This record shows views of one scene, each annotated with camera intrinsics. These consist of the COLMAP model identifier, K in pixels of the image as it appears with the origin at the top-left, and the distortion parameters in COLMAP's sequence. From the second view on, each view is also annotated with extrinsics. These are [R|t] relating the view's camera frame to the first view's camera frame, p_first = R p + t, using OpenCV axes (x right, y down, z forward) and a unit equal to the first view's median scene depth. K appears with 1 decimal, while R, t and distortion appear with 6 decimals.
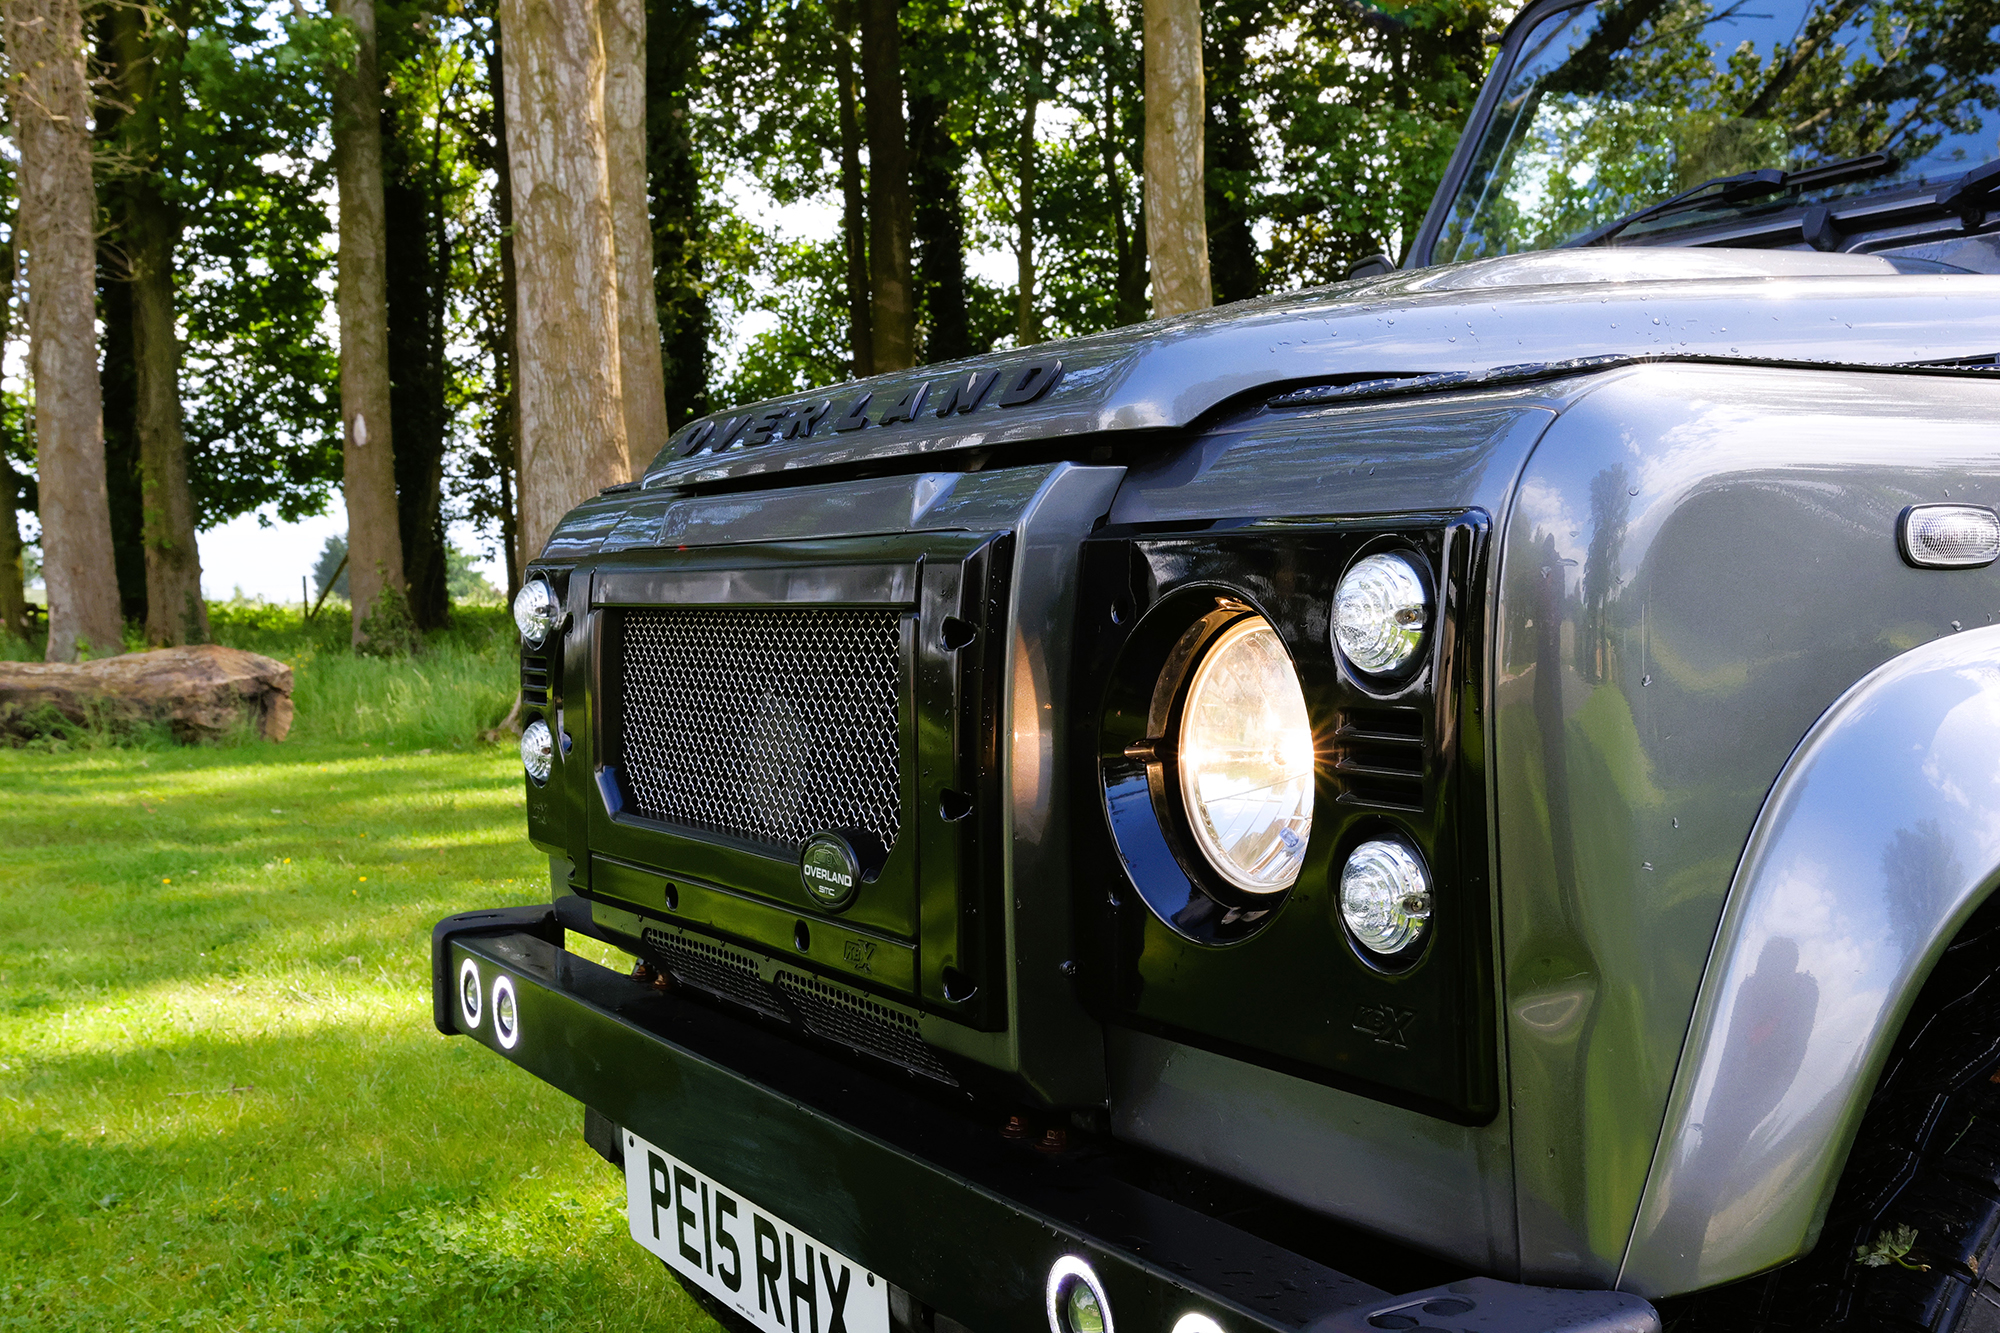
lens RADIAL K [[2160.7, 0, 1002.3], [0, 2160.7, 658.6], [0, 0, 1]] dist [-0.003809, 0.000000]
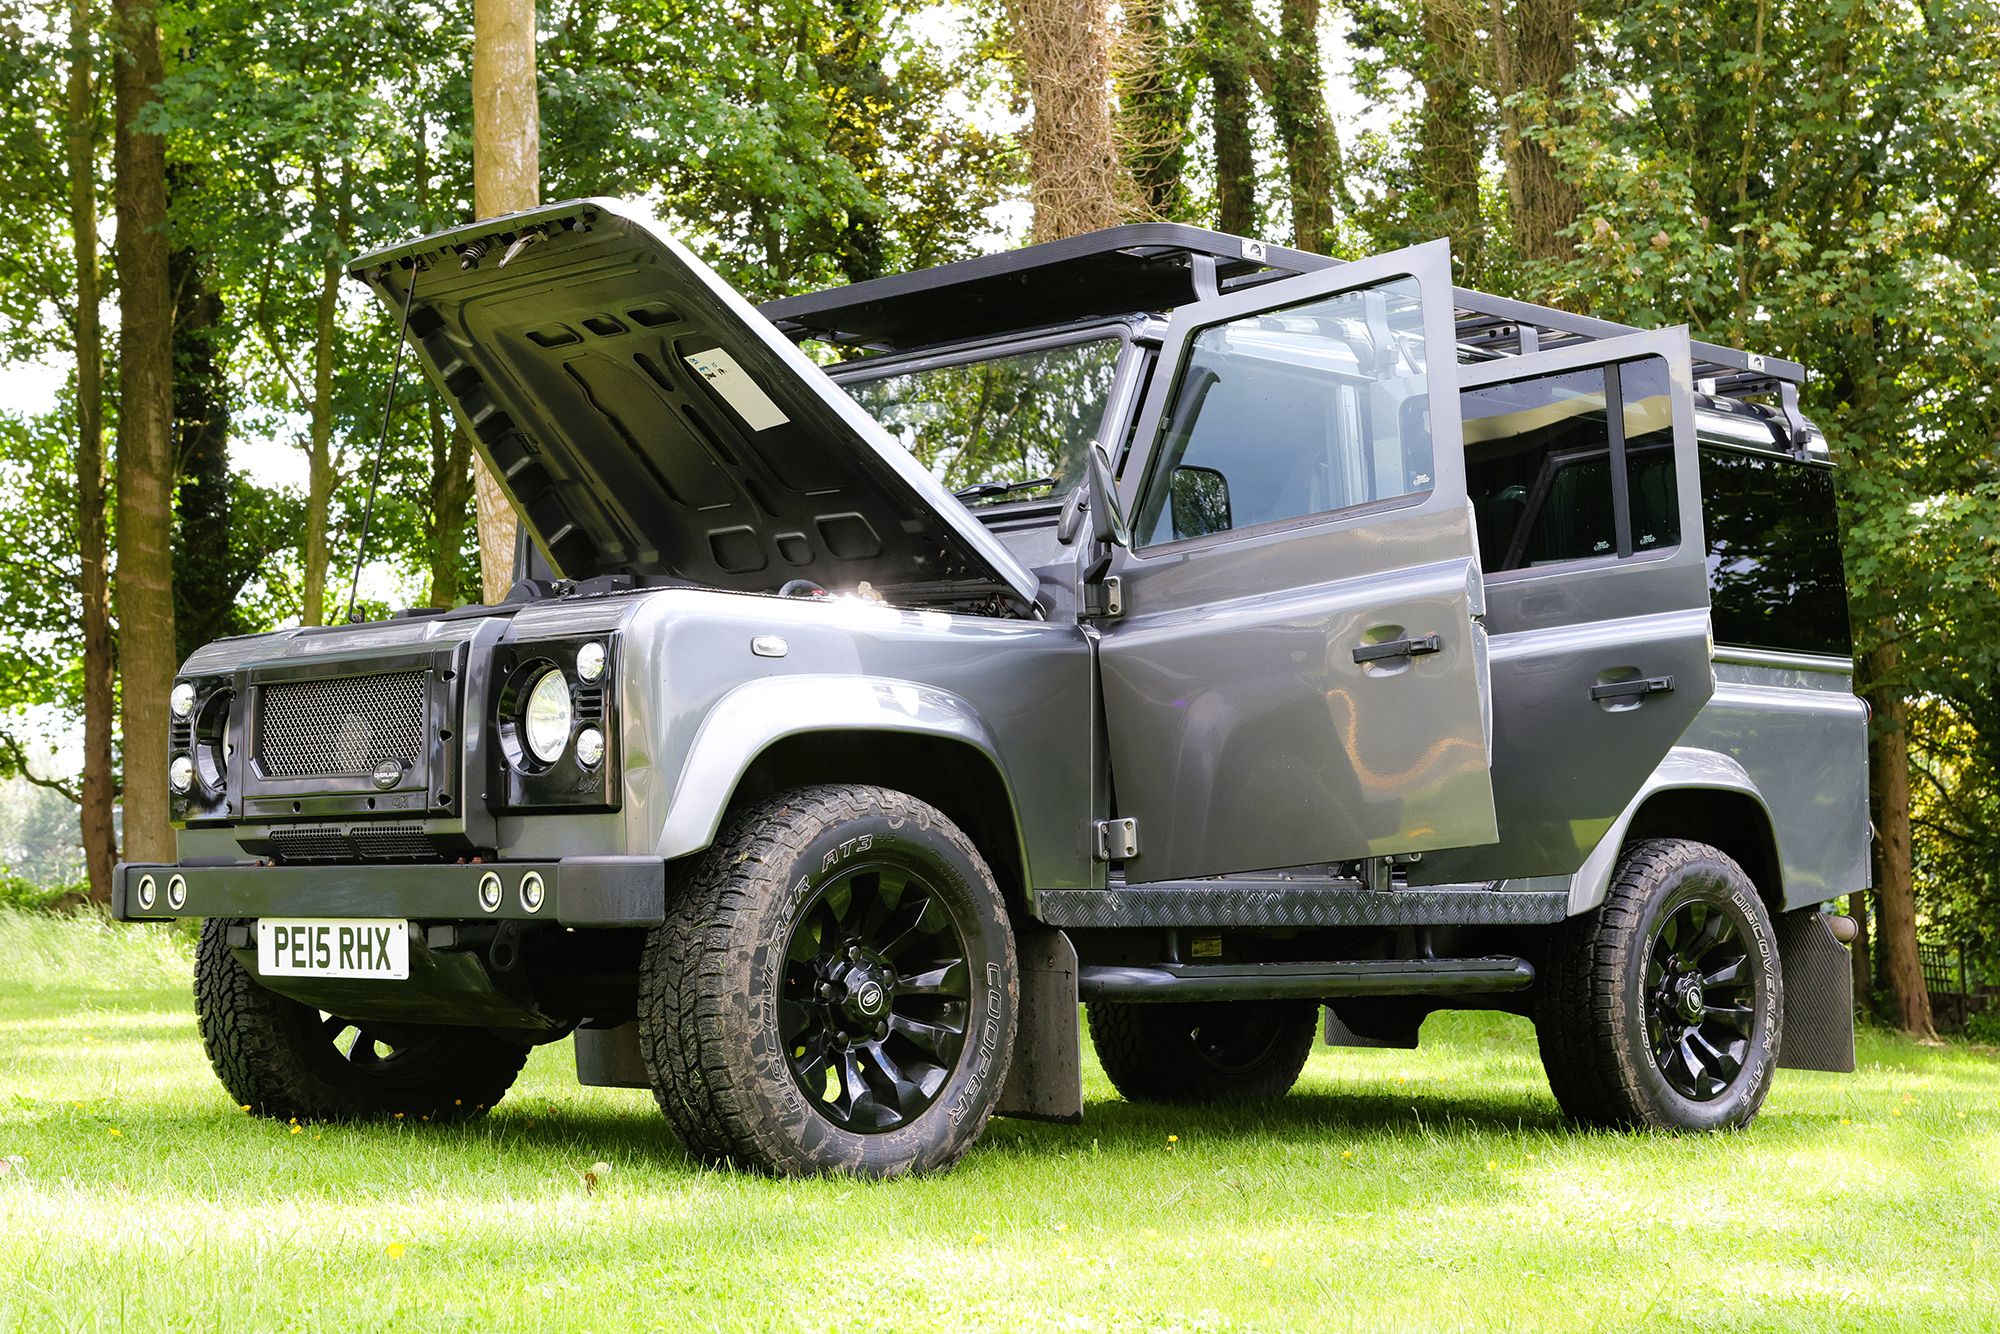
lens RADIAL K [[2993.7, 0, 974.0], [0, 2993.7, 658.2], [0, 0, 1]] dist [0.069378, 0.000000]
pose [[0.970697, 0.038808, 0.237153, -0.213312], [-0.011035, 0.993032, -0.117330, 0.313010], [-0.240053, 0.111275, 0.964361, -2.209165]]
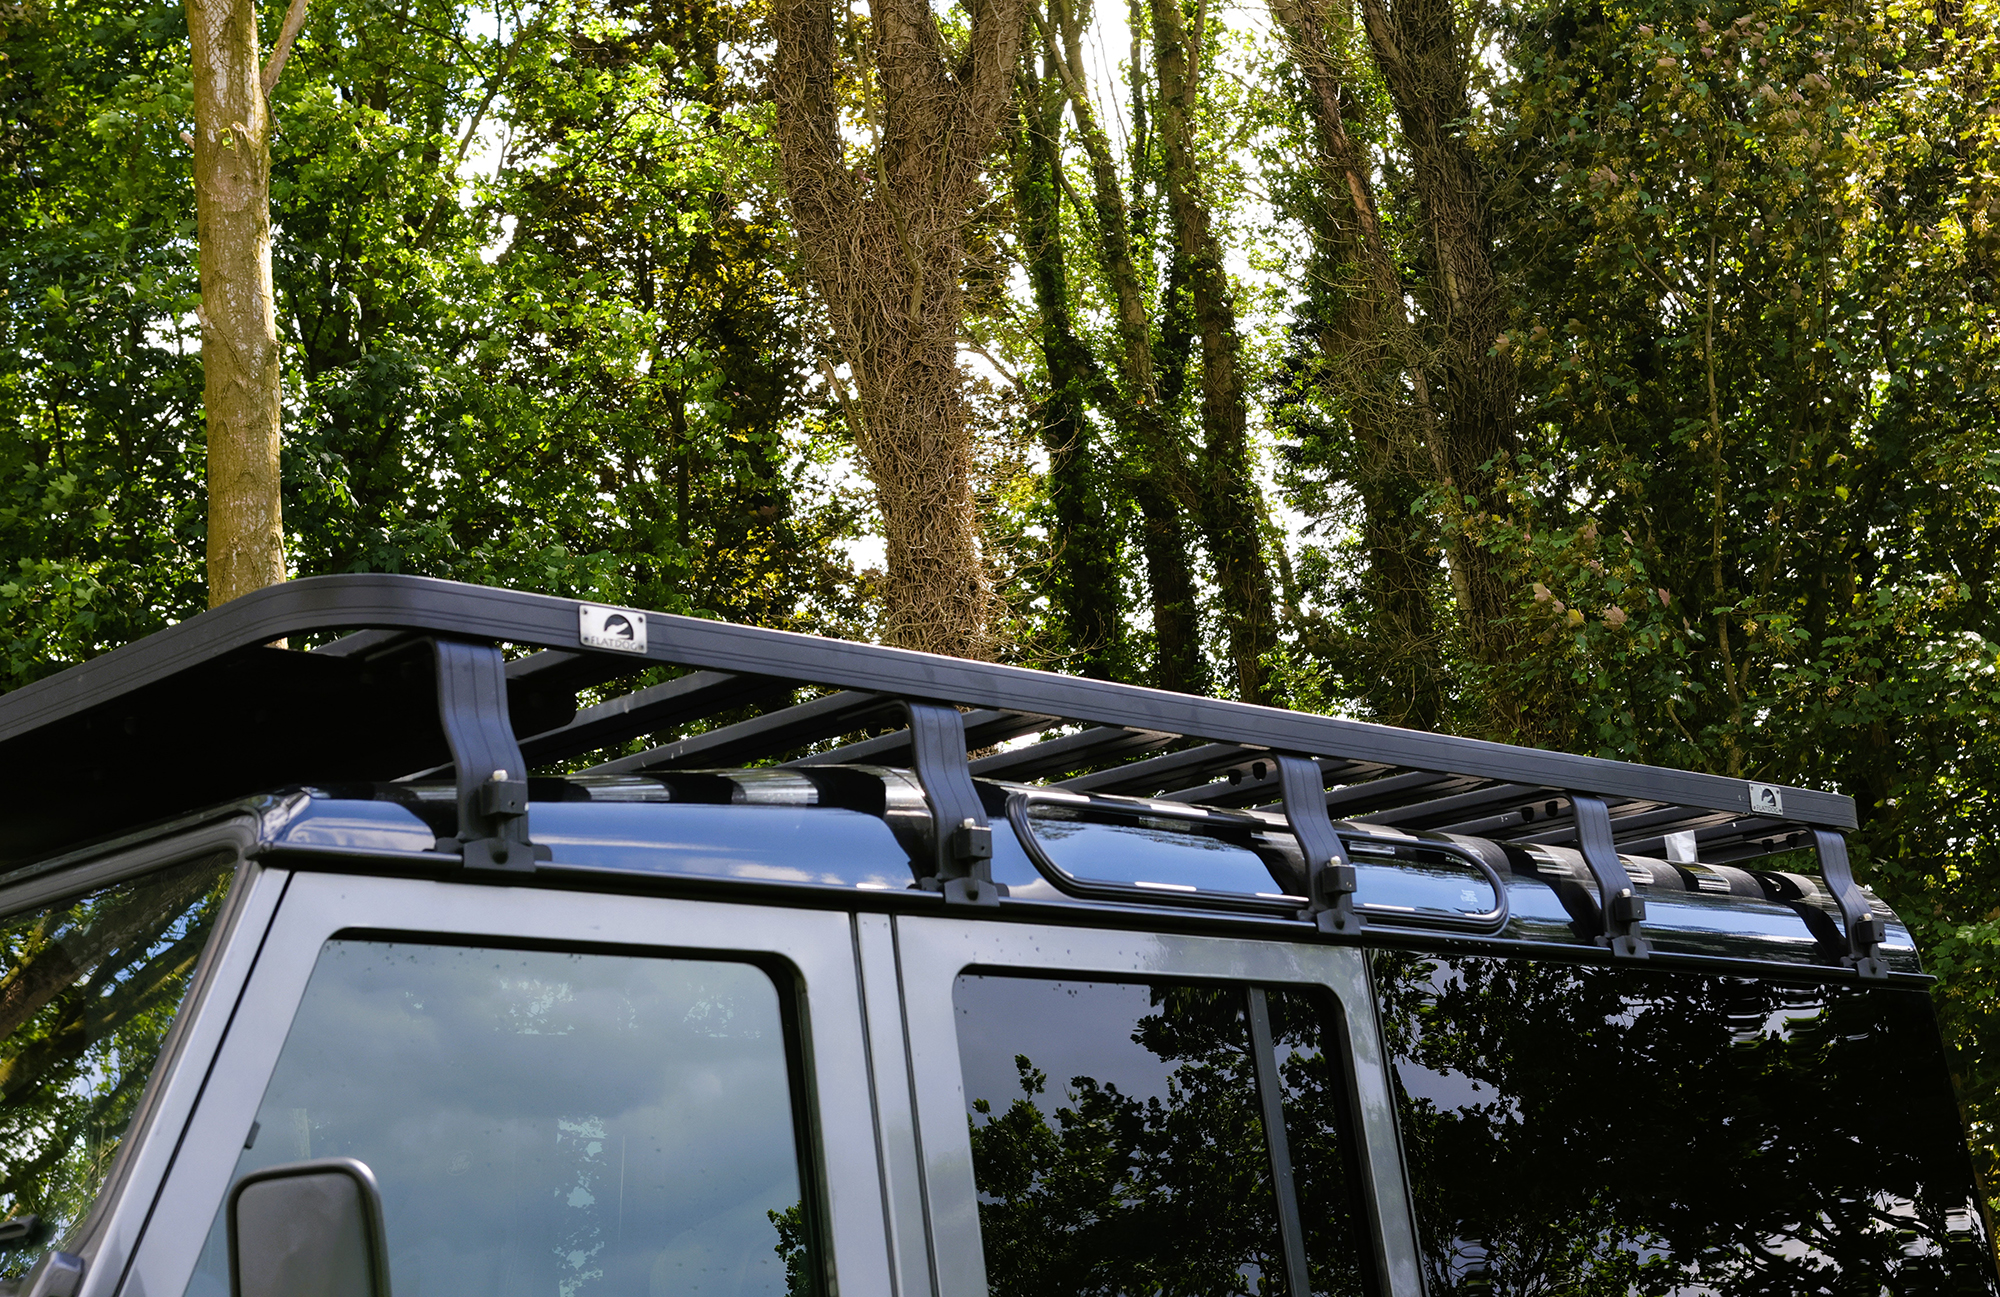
lens RADIAL K [[3065.7, 0, 996.0], [0, 3065.7, 637.3], [0, 0, 1]] dist [0.068813, 0.000000]
pose [[0.970052, 0.013478, 0.242523, 0.714150], [0.054403, 0.961038, -0.271009, -0.126702], [-0.236726, 0.276087, 0.931524, -0.497143]]
